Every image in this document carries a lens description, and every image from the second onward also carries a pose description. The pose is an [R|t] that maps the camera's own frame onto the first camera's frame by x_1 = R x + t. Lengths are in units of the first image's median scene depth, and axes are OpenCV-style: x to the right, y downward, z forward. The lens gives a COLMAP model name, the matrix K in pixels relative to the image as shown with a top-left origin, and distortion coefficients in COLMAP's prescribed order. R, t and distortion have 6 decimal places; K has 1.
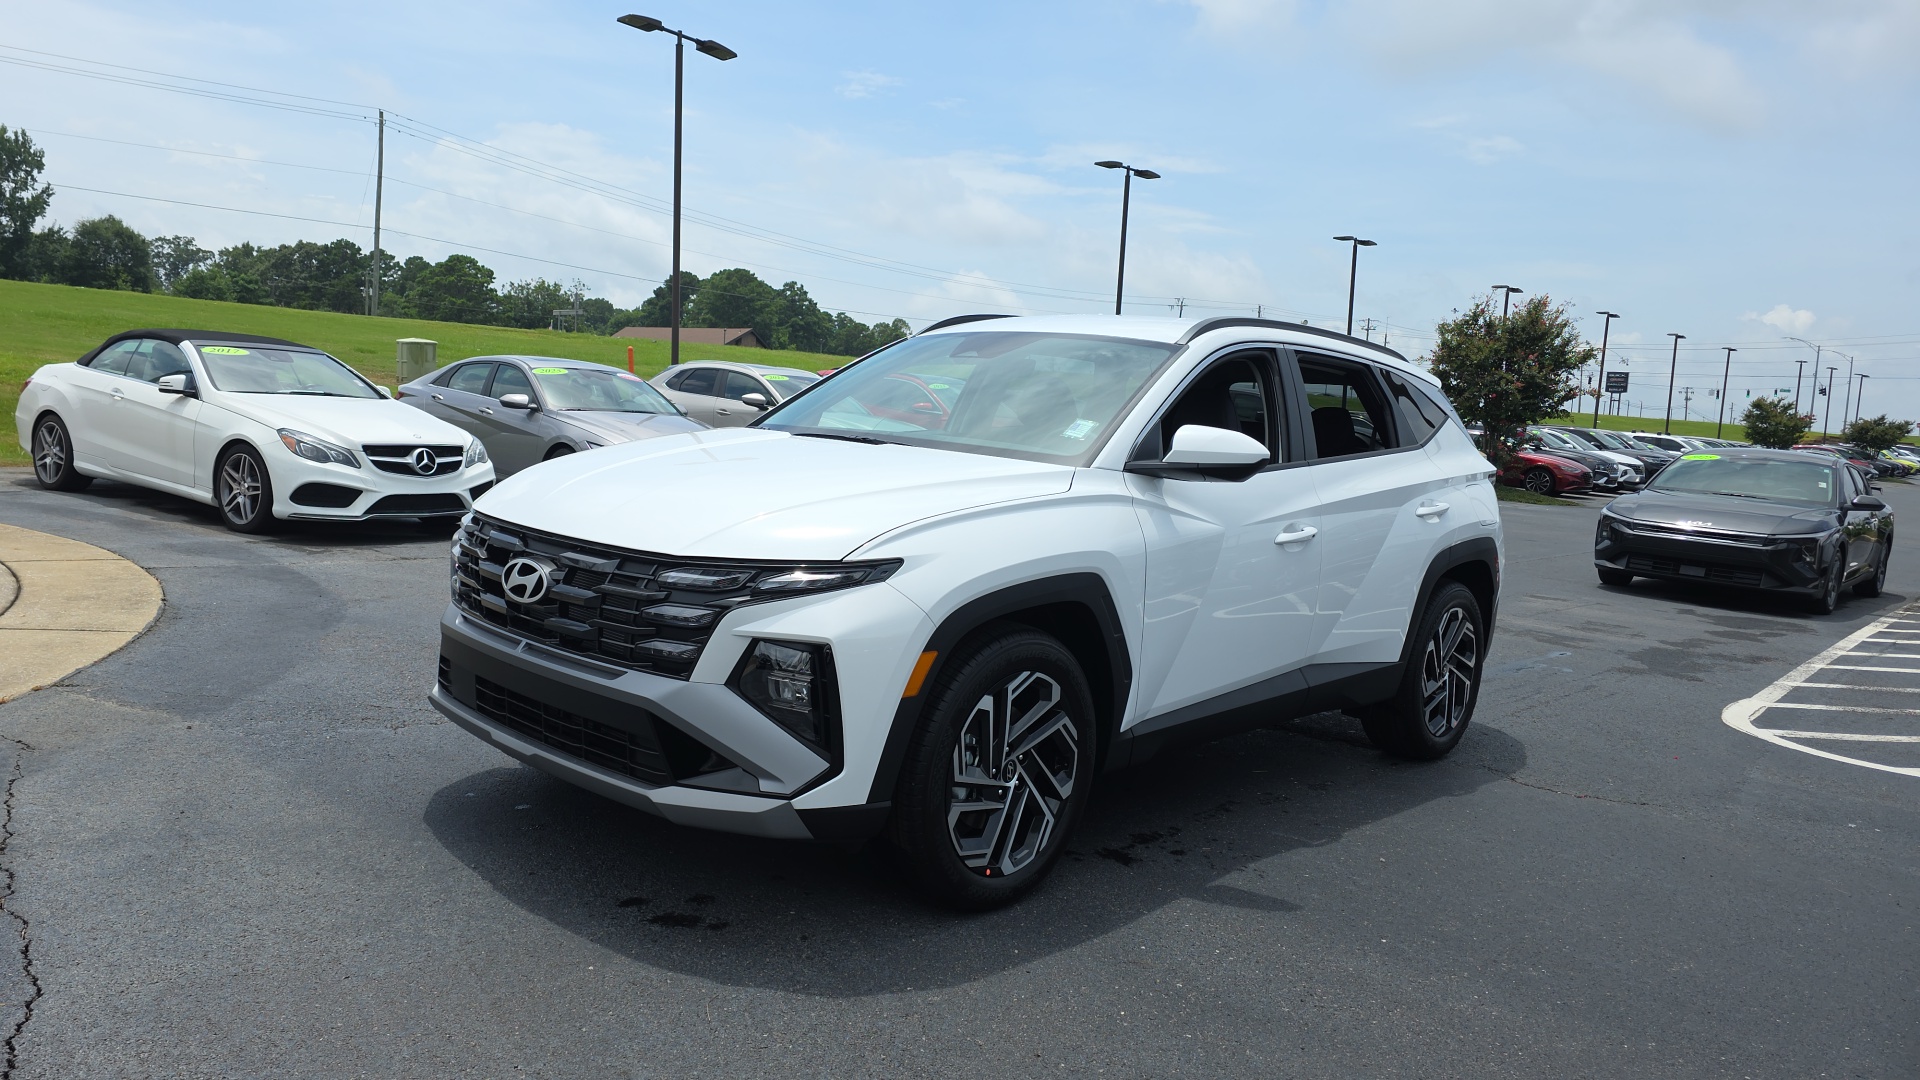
lens RADIAL K [[1338.4, 0, 955.3], [0, 1338.4, 527.8], [0, 0, 1]] dist [0.061310, -0.073288]
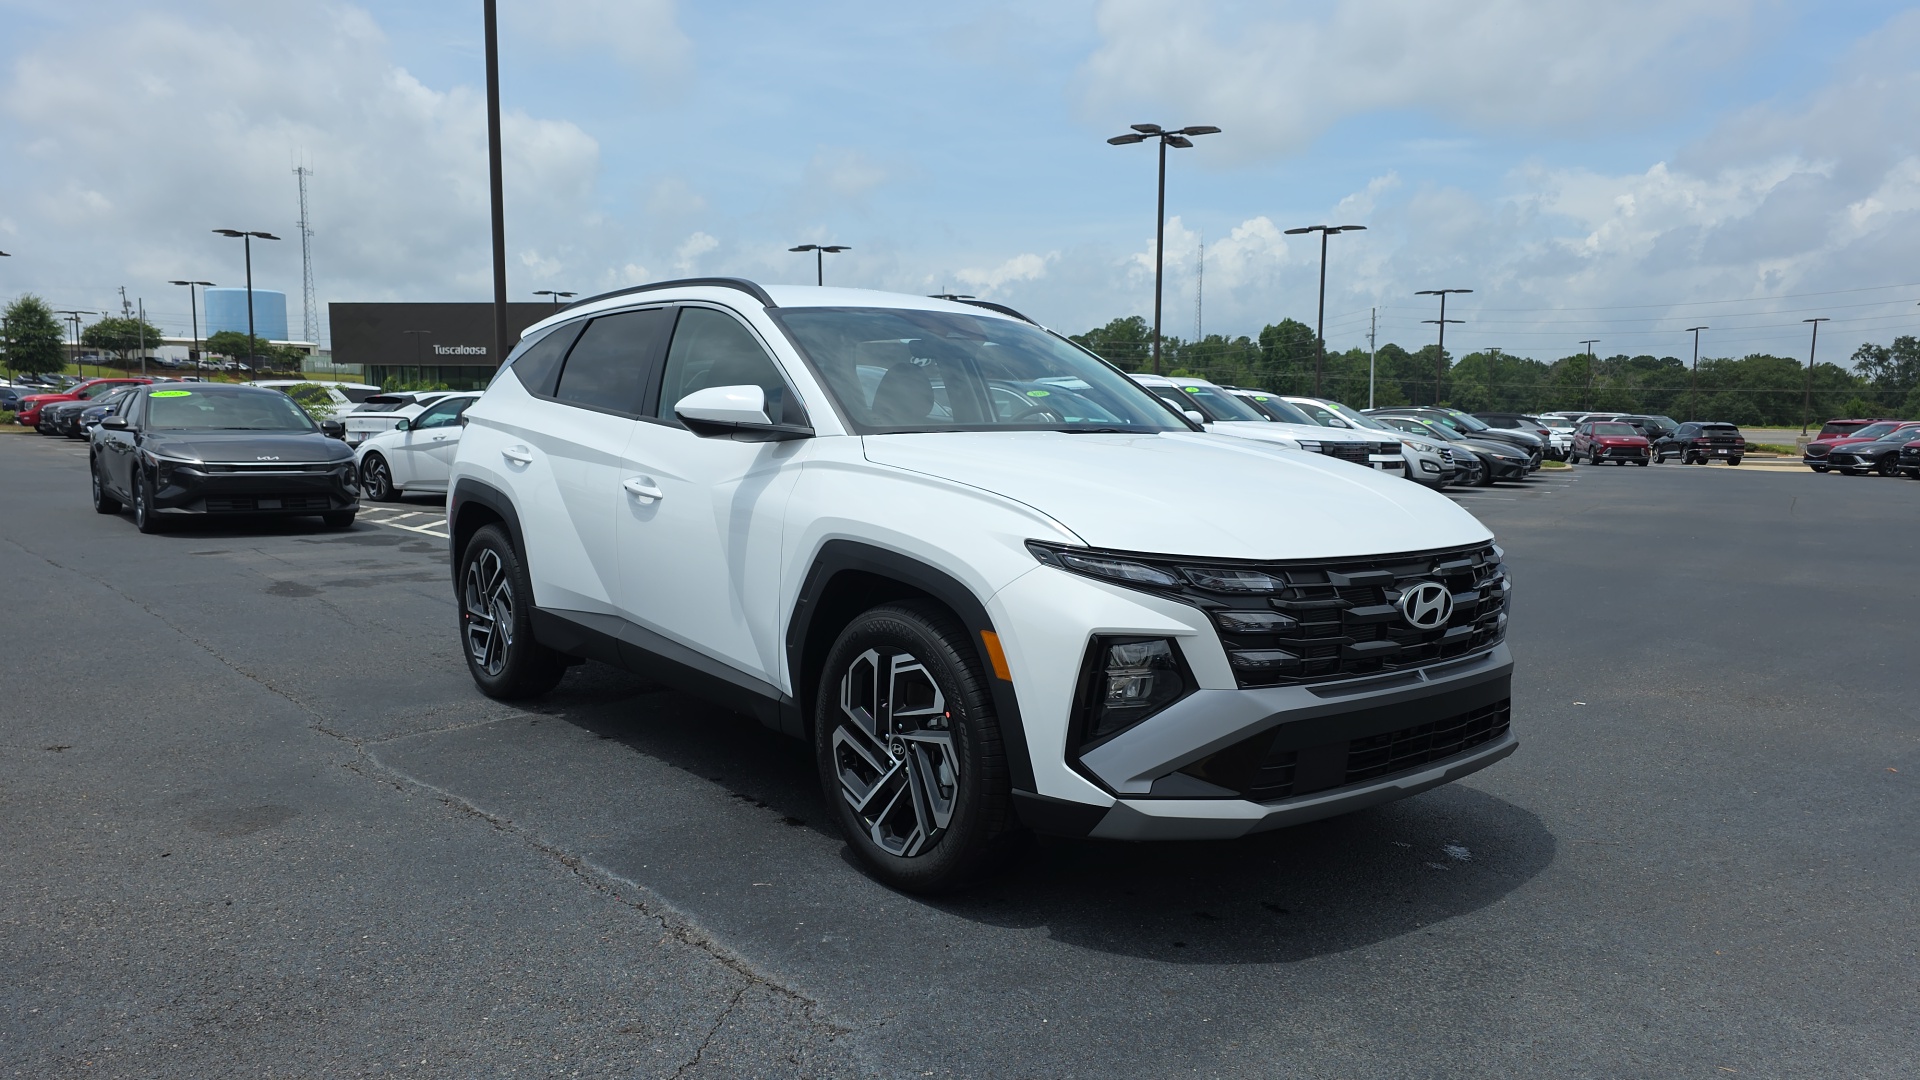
lens RADIAL K [[1278.7, 0, 911.2], [0, 1278.7, 551.6], [0, 0, 1]] dist [0.064017, -0.055105]
pose [[0.105921, -0.176793, 0.978532, -1.233186], [0.088197, 0.981860, 0.167848, -0.181232], [-0.990455, 0.068525, 0.119593, 1.243670]]
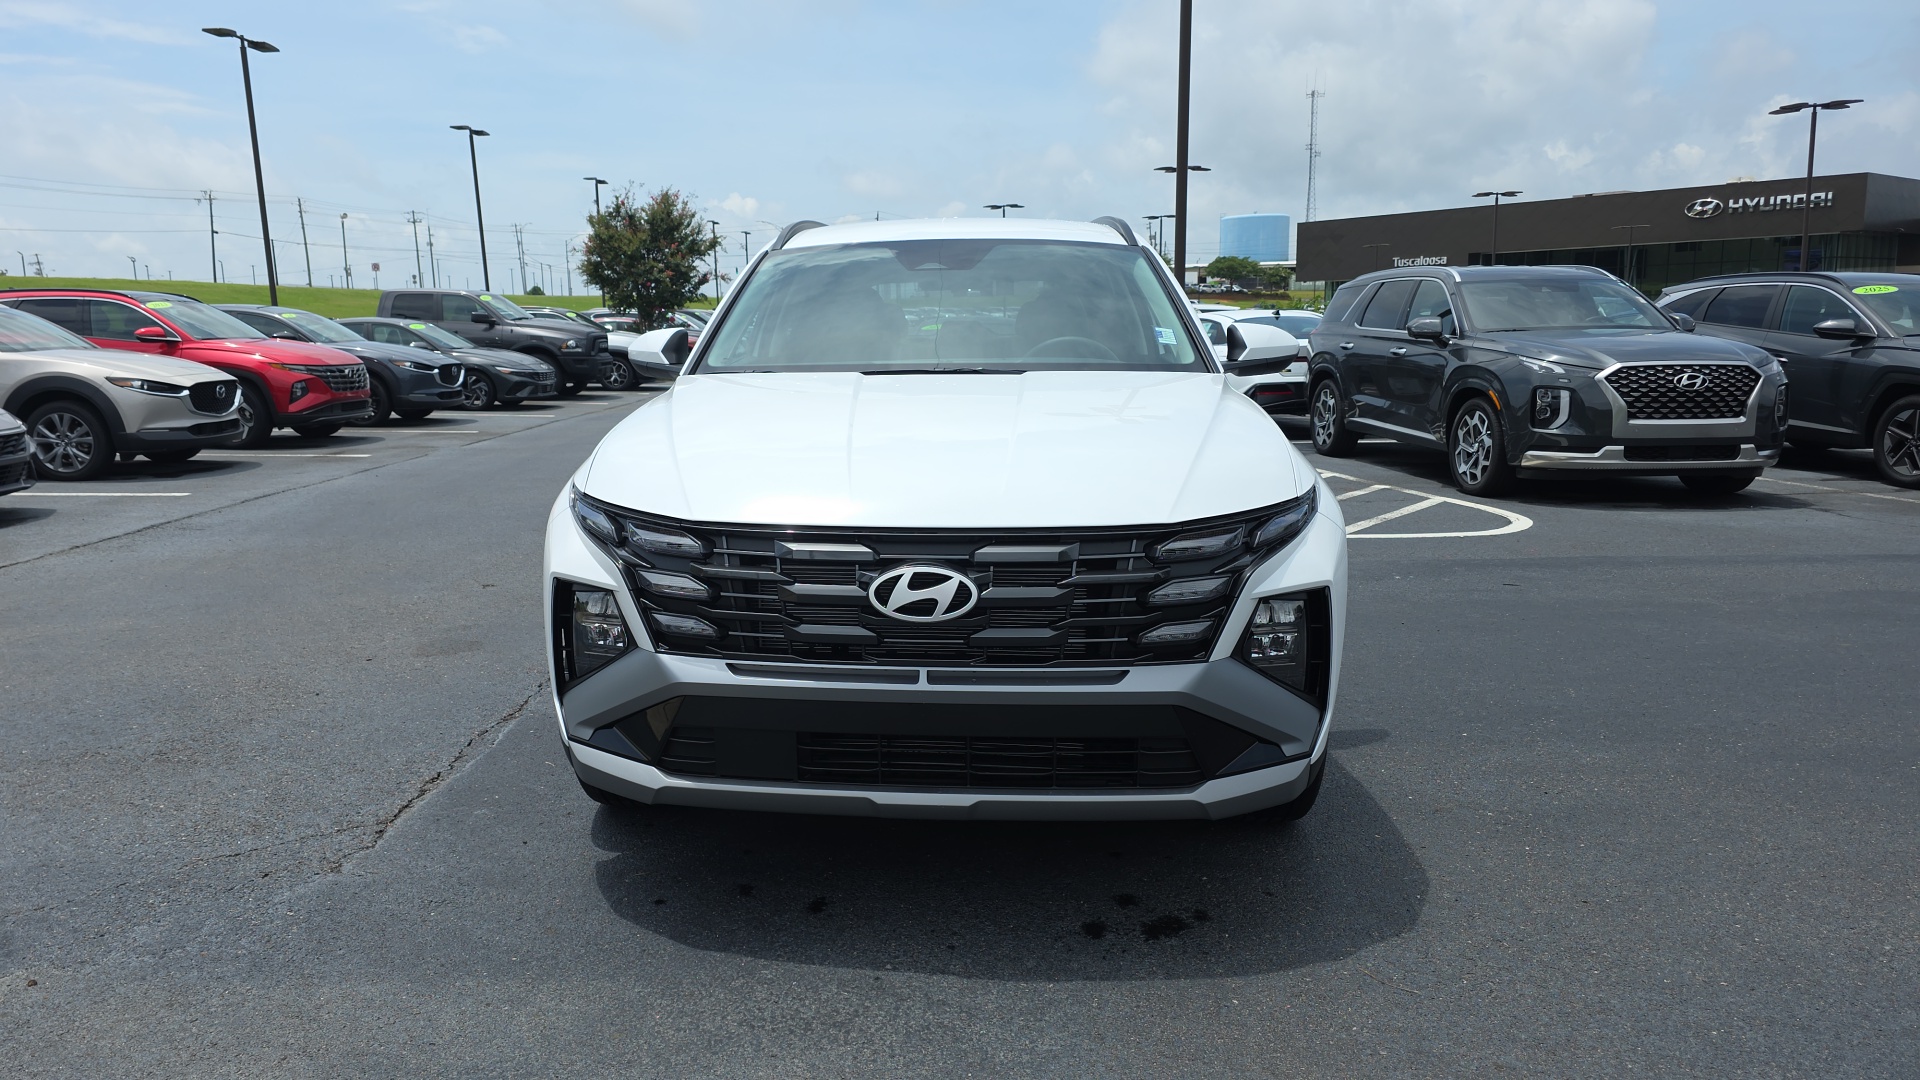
lens RADIAL K [[1278.7, 0, 911.2], [0, 1278.7, 551.6], [0, 0, 1]] dist [0.064017, -0.055105]
pose [[0.757180, -0.189972, 0.624972, -0.778076], [0.122959, 0.981123, 0.149261, -0.095426], [-0.641529, -0.036171, 0.766245, 0.439552]]
